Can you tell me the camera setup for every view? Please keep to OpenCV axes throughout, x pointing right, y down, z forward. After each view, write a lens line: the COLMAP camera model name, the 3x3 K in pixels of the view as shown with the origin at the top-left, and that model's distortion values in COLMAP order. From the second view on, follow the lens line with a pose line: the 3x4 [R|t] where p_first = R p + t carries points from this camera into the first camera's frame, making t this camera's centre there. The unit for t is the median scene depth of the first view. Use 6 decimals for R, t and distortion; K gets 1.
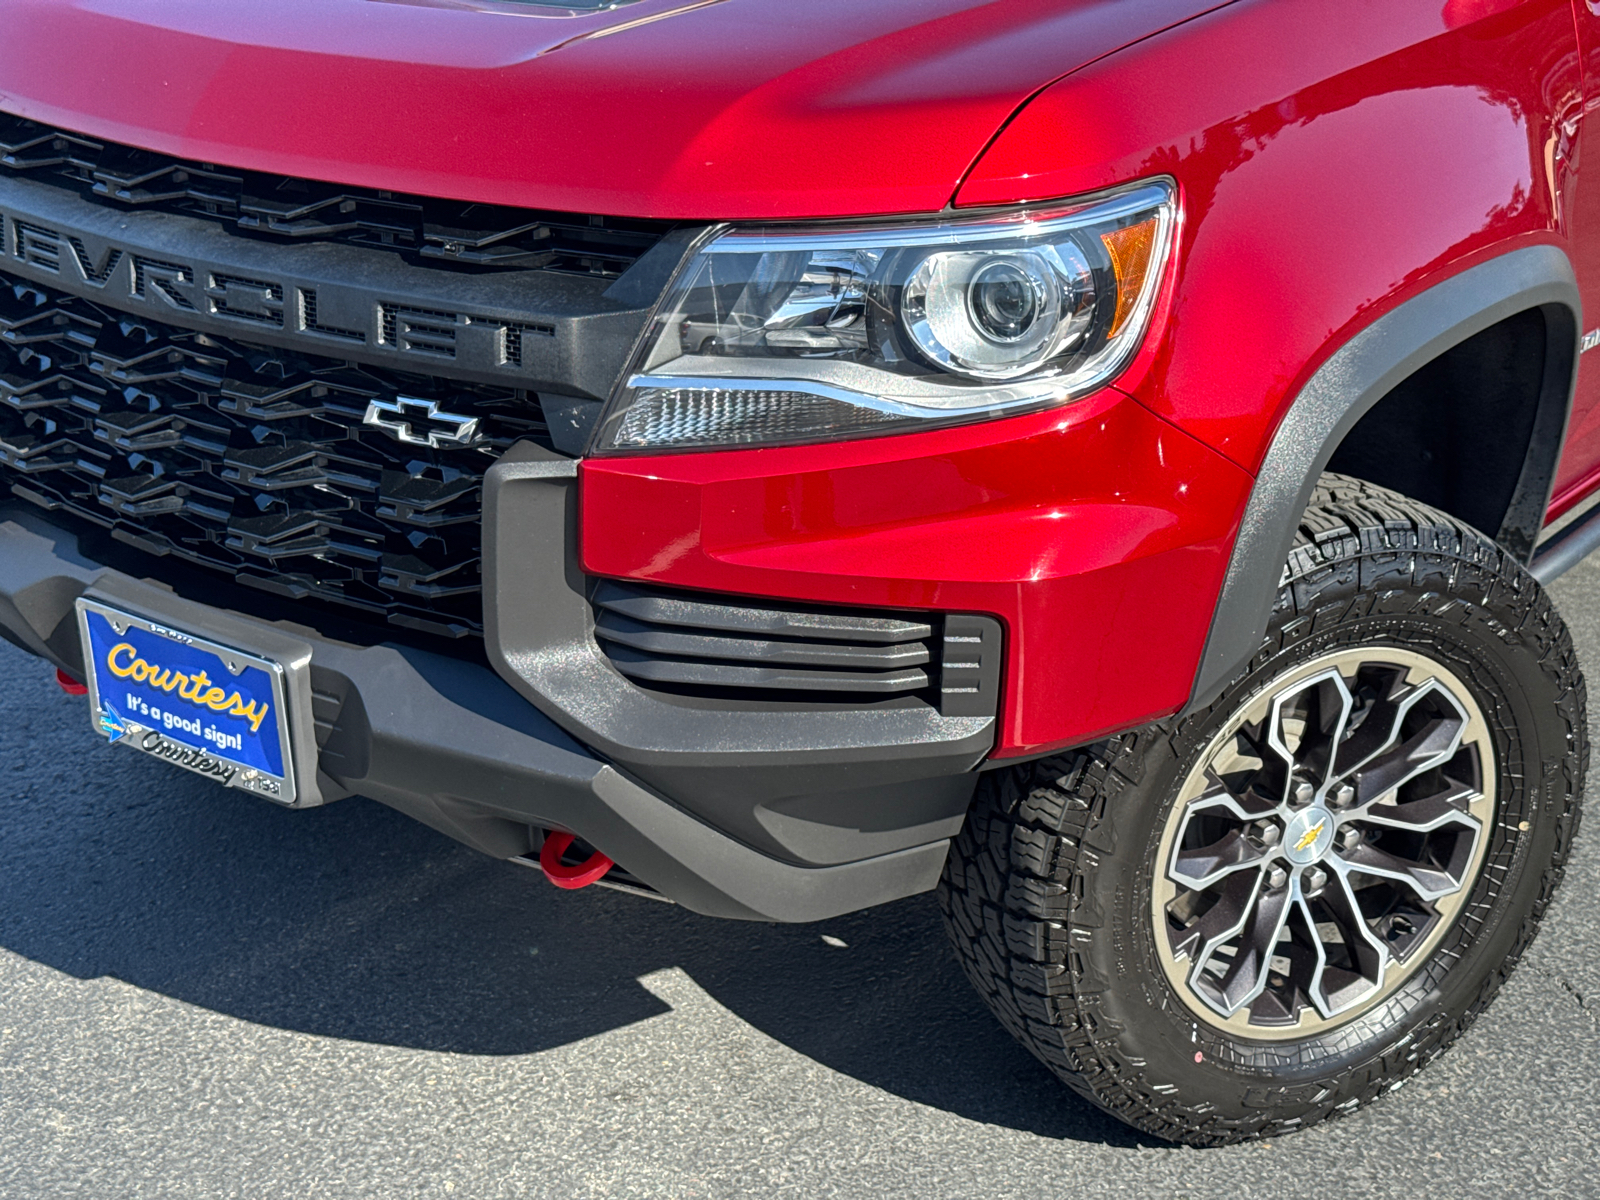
lens RADIAL K [[2235.4, 0, 811.0], [0, 2235.4, 596.4], [0, 0, 1]] dist [0.205740, -0.500513]
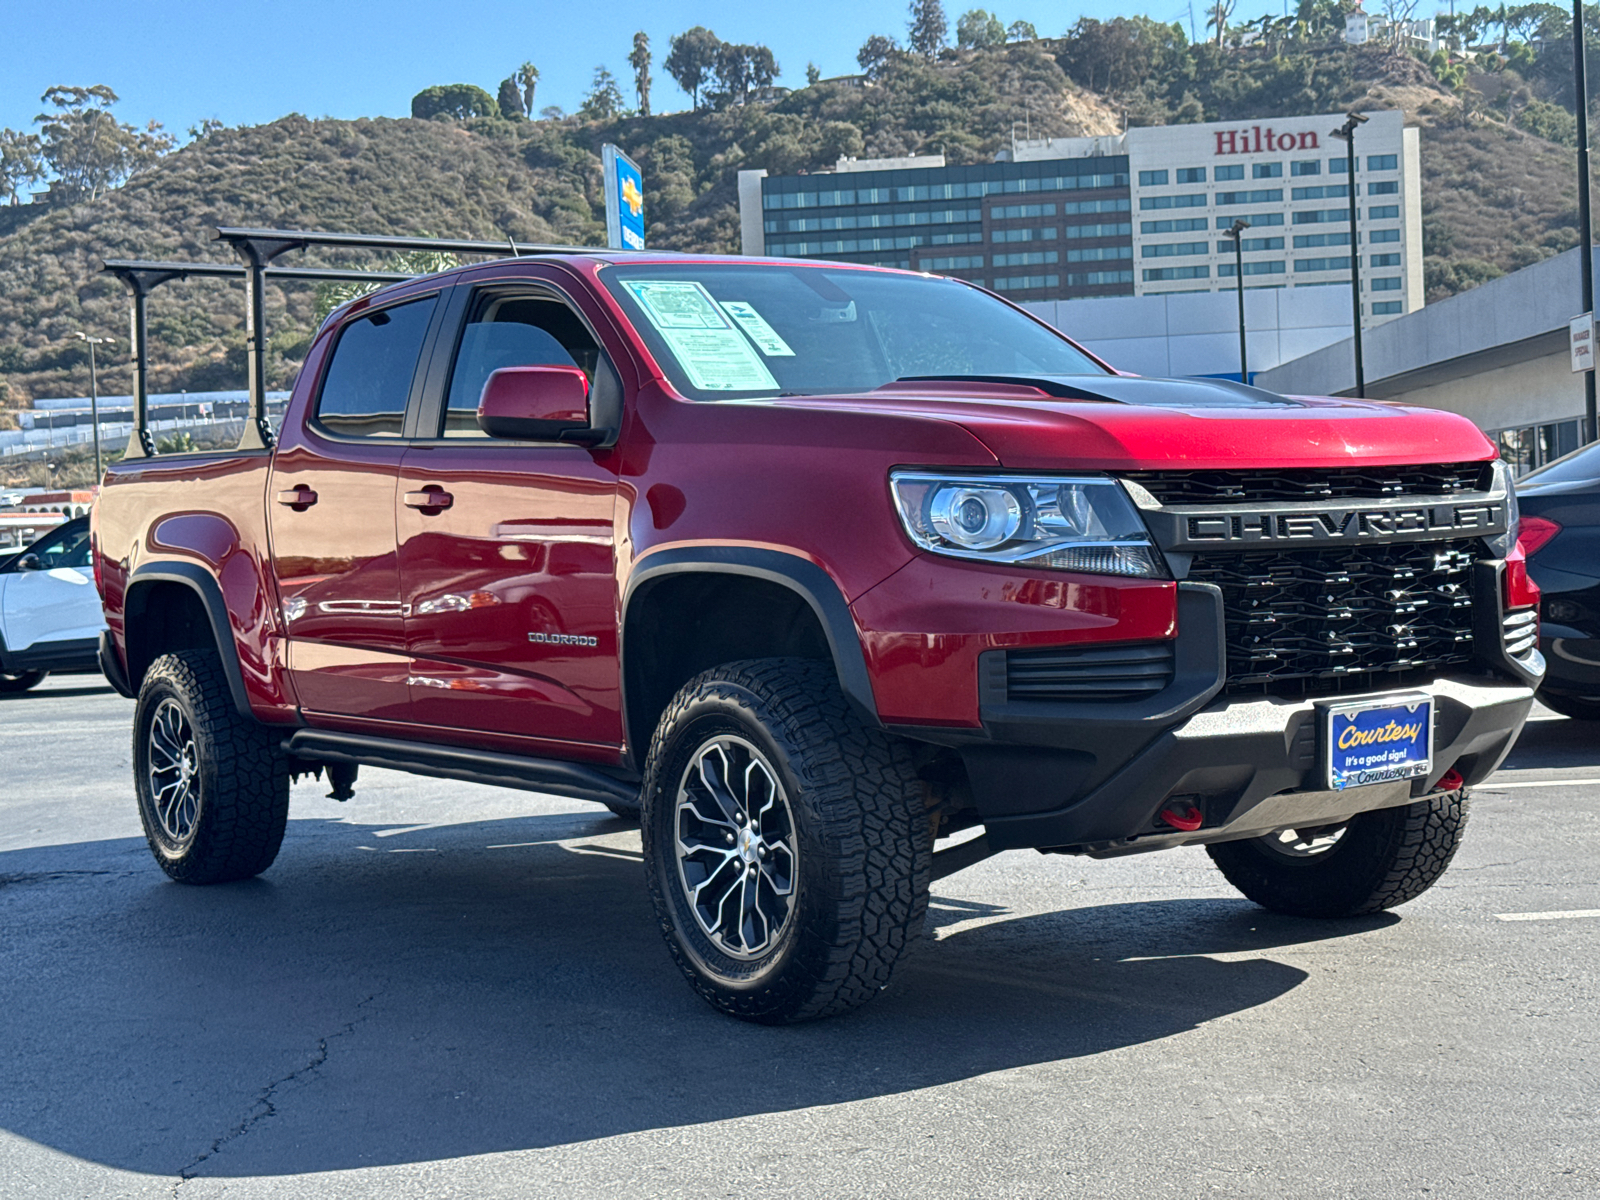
lens RADIAL K [[2235.4, 0, 811.0], [0, 2235.4, 596.4], [0, 0, 1]] dist [0.205740, -0.500513]
pose [[0.308962, -0.074001, 0.948191, -2.258370], [0.380335, 0.923393, -0.051864, -0.154936], [-0.871715, 0.376654, 0.313439, 0.780135]]
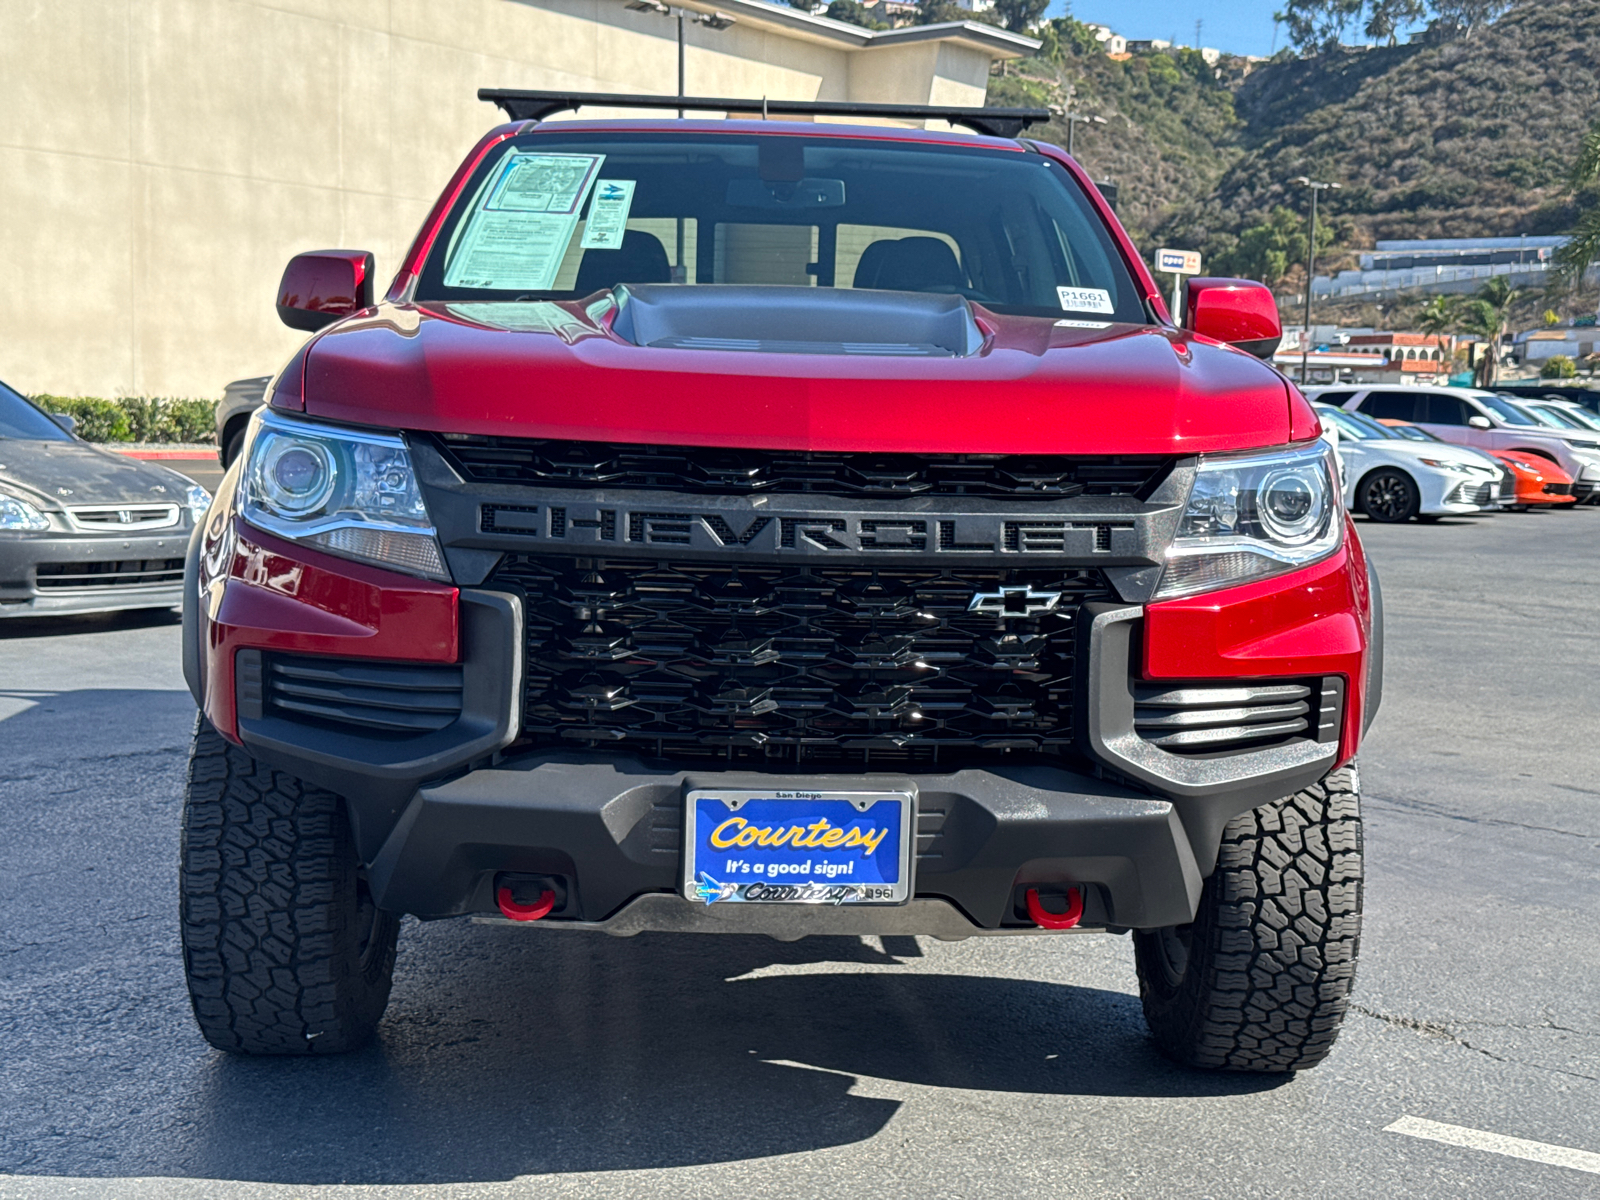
lens RADIAL K [[2235.4, 0, 811.0], [0, 2235.4, 596.4], [0, 0, 1]] dist [0.205740, -0.500513]
pose [[0.778147, -0.068582, 0.624327, -1.104856], [0.215198, 0.962966, -0.162436, 0.121393], [-0.590066, 0.260753, 0.764088, -0.065918]]
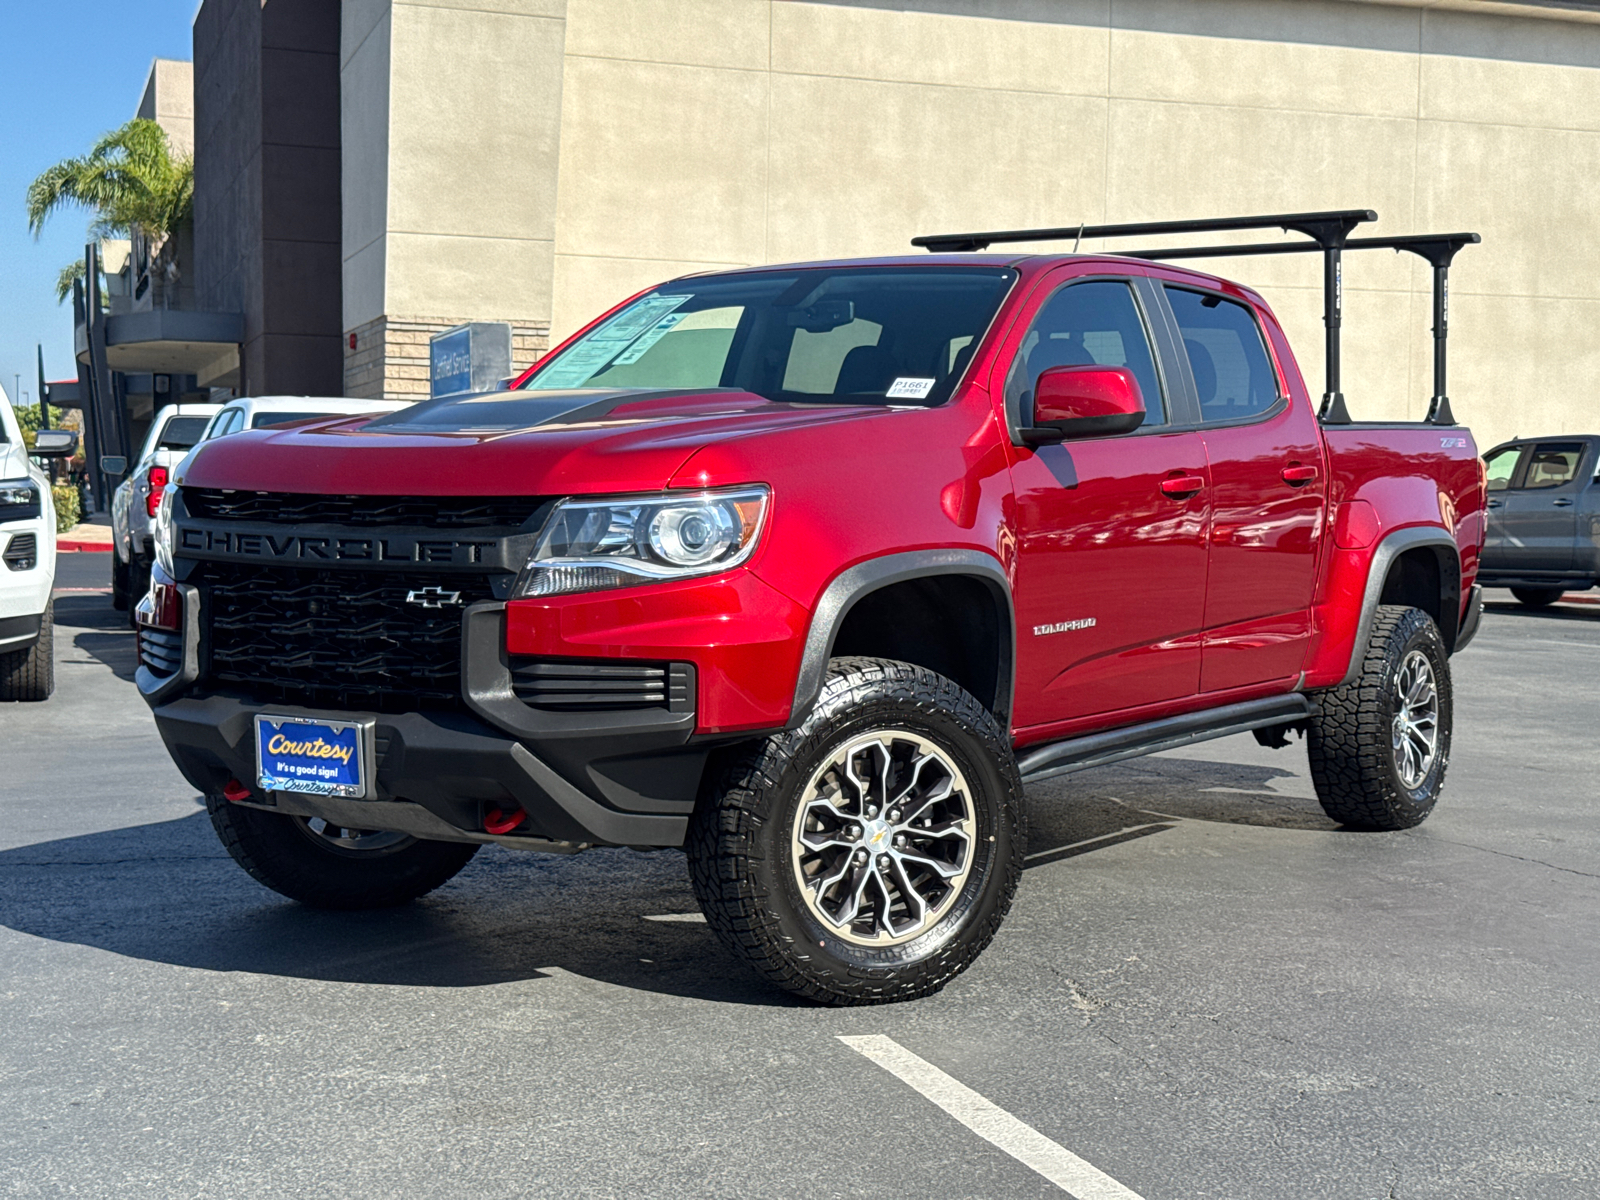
lens RADIAL K [[2235.4, 0, 811.0], [0, 2235.4, 596.4], [0, 0, 1]] dist [0.205740, -0.500513]
pose [[0.998862, -0.021750, 0.042443, 0.093085], [0.033372, 0.954536, -0.296223, 0.530845], [-0.034070, 0.297302, 0.954175, -1.009720]]
